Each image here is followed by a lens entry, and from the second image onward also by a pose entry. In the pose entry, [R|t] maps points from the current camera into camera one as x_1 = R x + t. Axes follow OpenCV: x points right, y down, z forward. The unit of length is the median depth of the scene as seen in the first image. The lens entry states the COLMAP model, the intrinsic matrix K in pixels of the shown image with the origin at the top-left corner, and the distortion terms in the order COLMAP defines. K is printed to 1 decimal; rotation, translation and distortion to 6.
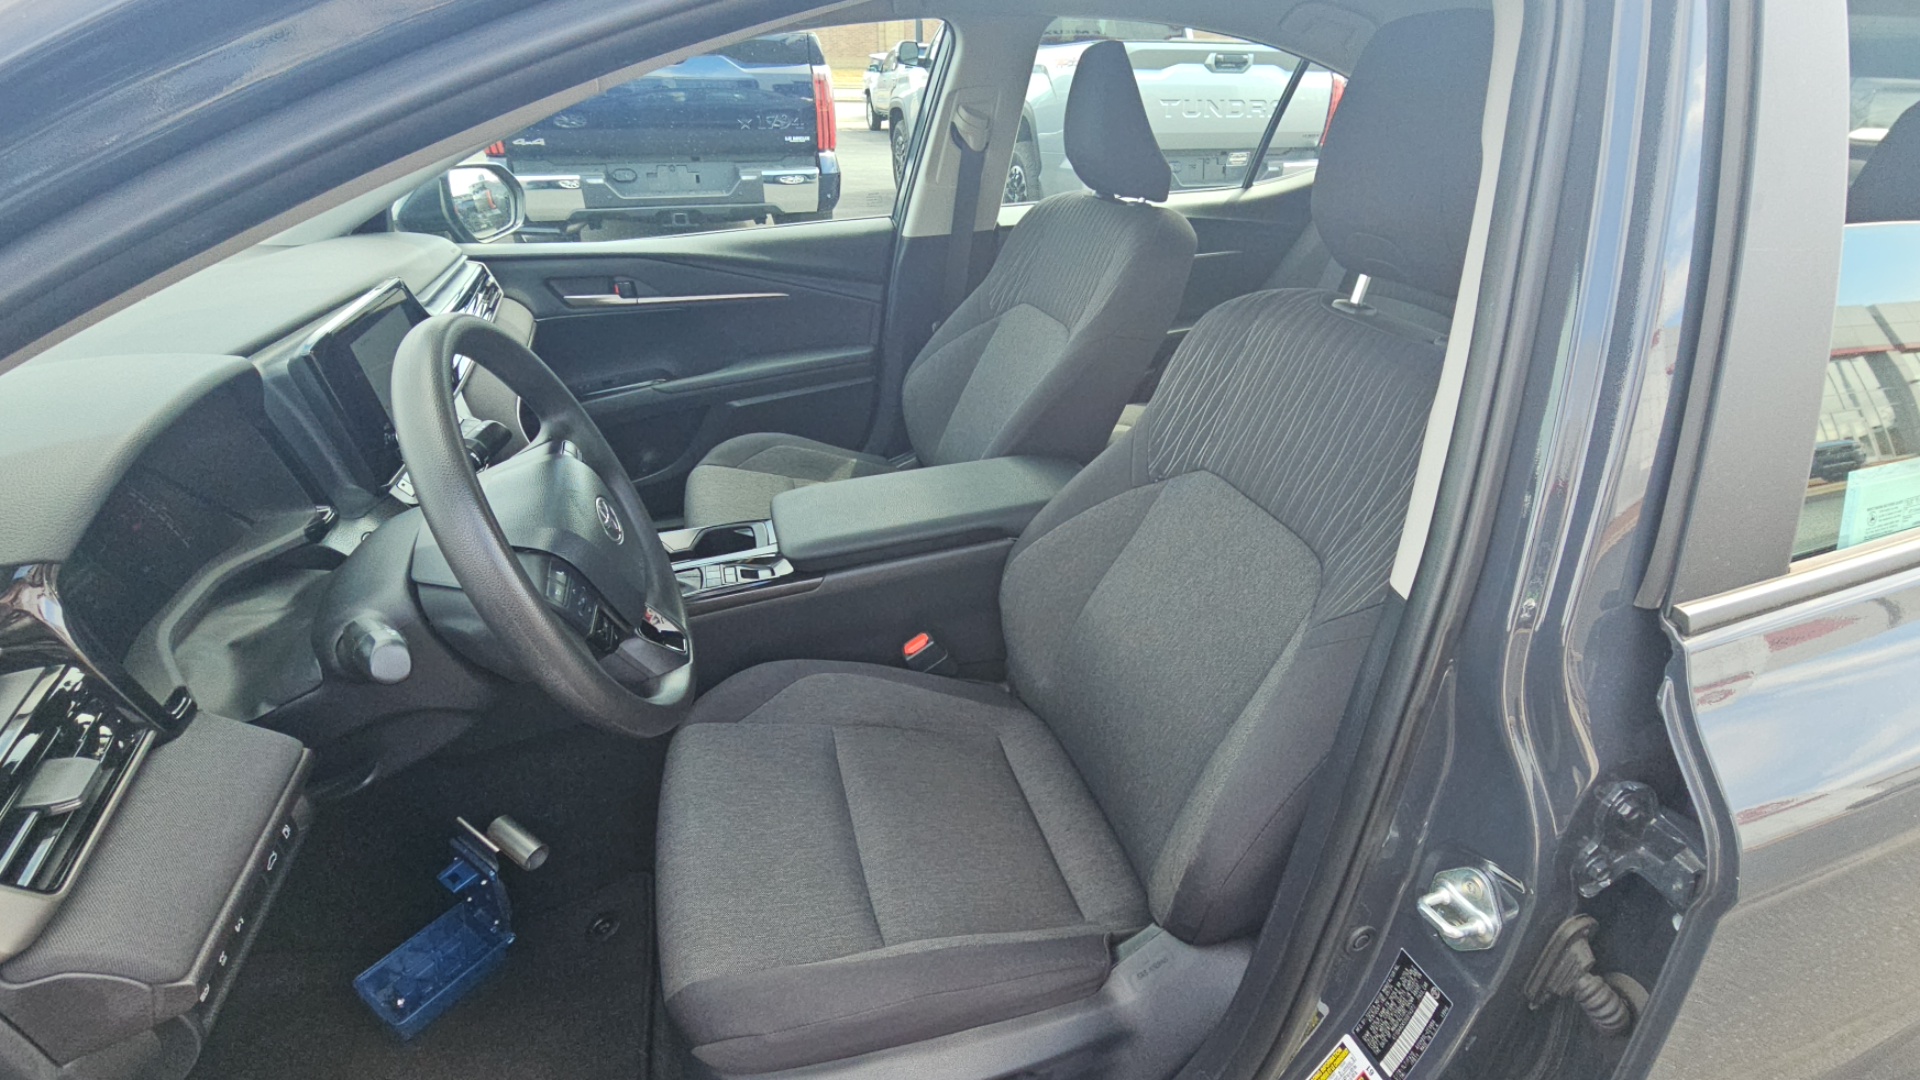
lens RADIAL K [[866.8, 0, 974.1], [0, 866.8, 538.1], [0, 0, 1]] dist [0.010325, -0.009159]
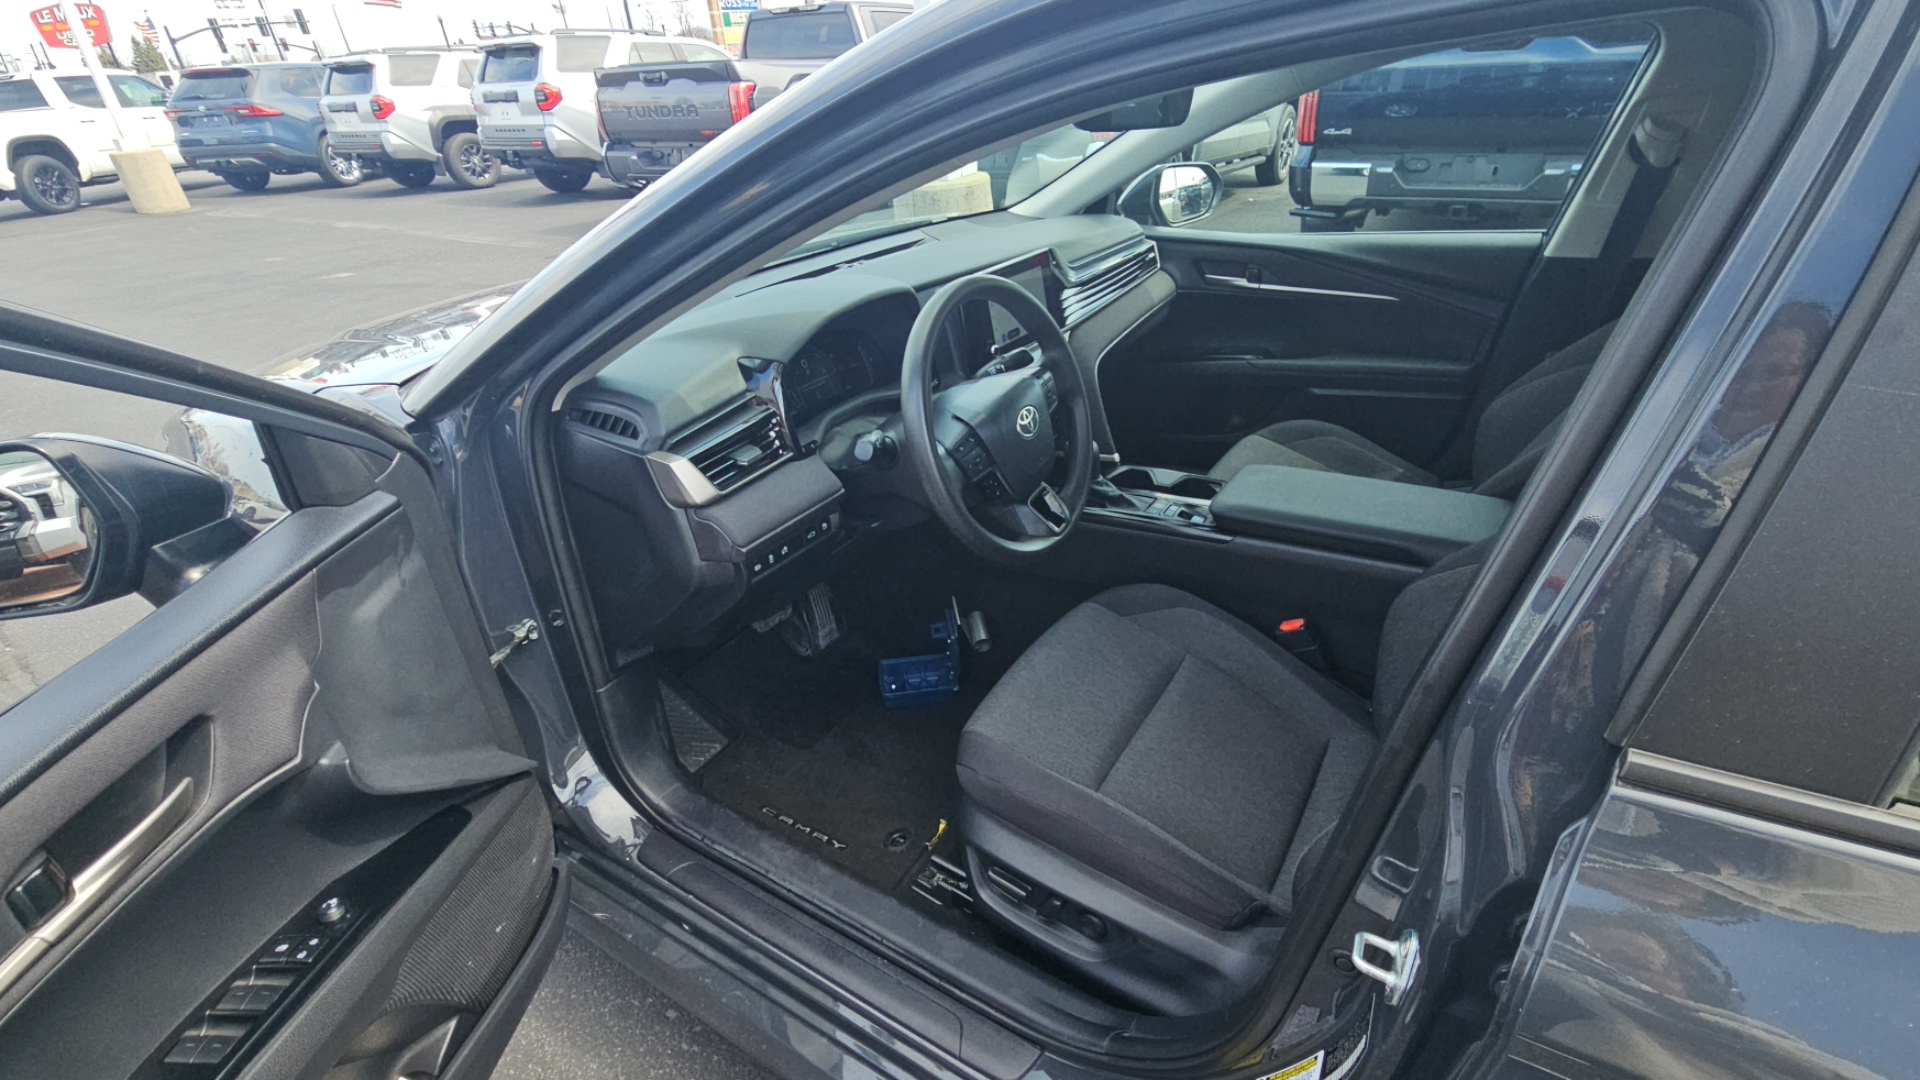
lens RADIAL K [[844.5, 0, 972.8], [0, 844.5, 541.2], [0, 0, 1]] dist [0.029008, -0.018979]
pose [[0.647657, 0.339976, -0.681878, 0.270558], [-0.319453, 0.933638, 0.162080, -0.015742], [0.691730, 0.112856, 0.713283, -0.043444]]
